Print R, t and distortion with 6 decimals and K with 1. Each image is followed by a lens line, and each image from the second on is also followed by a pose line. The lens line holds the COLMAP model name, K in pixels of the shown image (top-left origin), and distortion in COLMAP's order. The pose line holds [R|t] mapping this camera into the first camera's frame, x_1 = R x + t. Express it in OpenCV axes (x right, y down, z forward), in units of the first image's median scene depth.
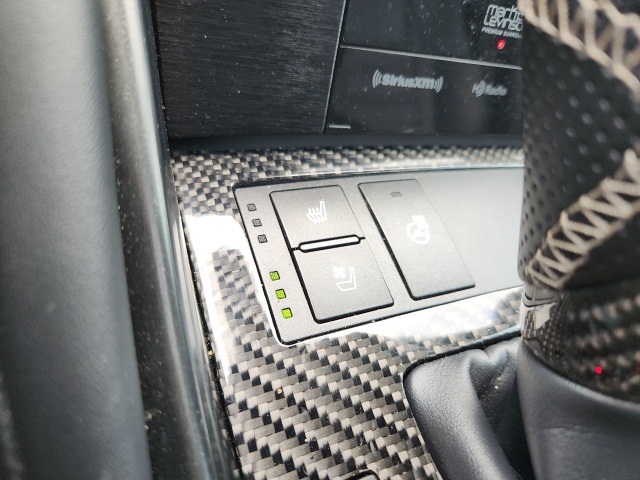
lens RADIAL K [[428.5, 0, 325.1], [0, 428.5, 238.8], [0, 0, 1]] dist [0.074557, -0.065980]
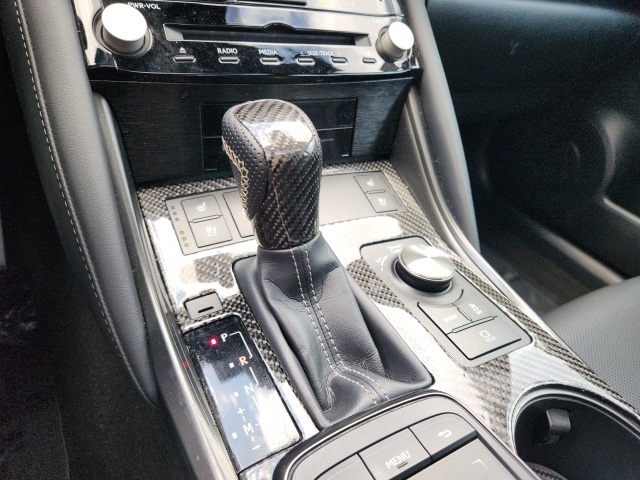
lens RADIAL K [[439.0, 0, 343.2], [0, 439.0, 228.2], [0, 0, 1]] dist [0.059039, -0.036875]
pose [[0.993449, -0.107001, 0.040135, 0.657166], [0.108603, 0.993275, -0.040128, 0.241505], [-0.035572, 0.044224, 0.998388, -1.487934]]
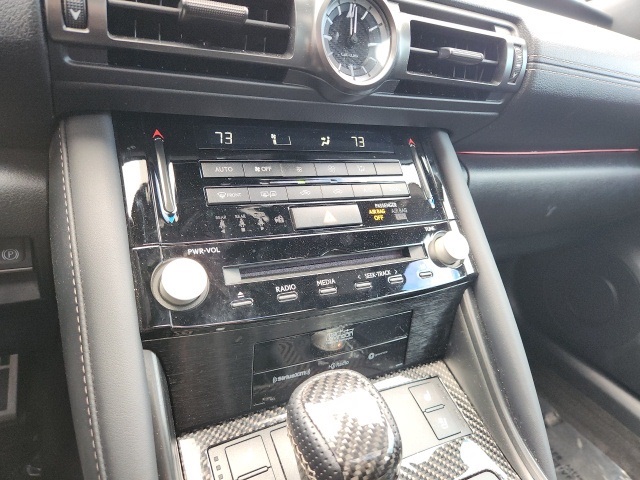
lens RADIAL K [[435.9, 0, 350.3], [0, 435.9, 239.4], [0, 0, 1]] dist [0.081245, -0.067211]
pose [[0.993778, -0.101186, 0.046544, 0.491502], [0.108834, 0.971026, -0.212752, -0.577690], [-0.023668, 0.216494, 0.975997, -1.384218]]
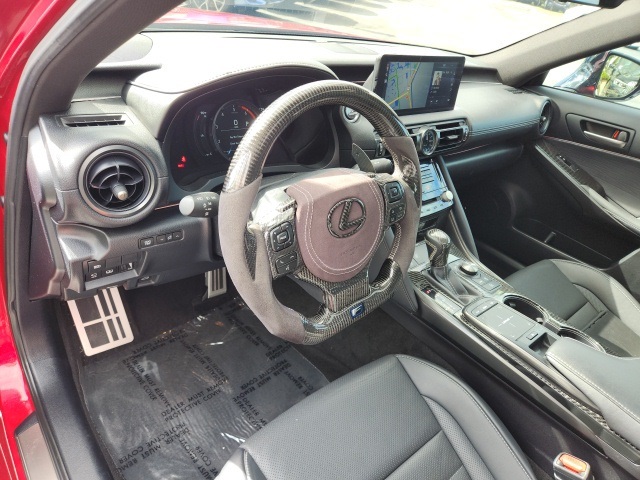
lens RADIAL K [[428.5, 0, 325.1], [0, 428.5, 238.8], [0, 0, 1]] dist [0.074557, -0.065980]
pose [[0.965765, -0.195166, 0.170902, -2.734574], [0.204186, 0.978243, -0.036719, -0.397306], [-0.160017, 0.070358, 0.984604, -6.679742]]
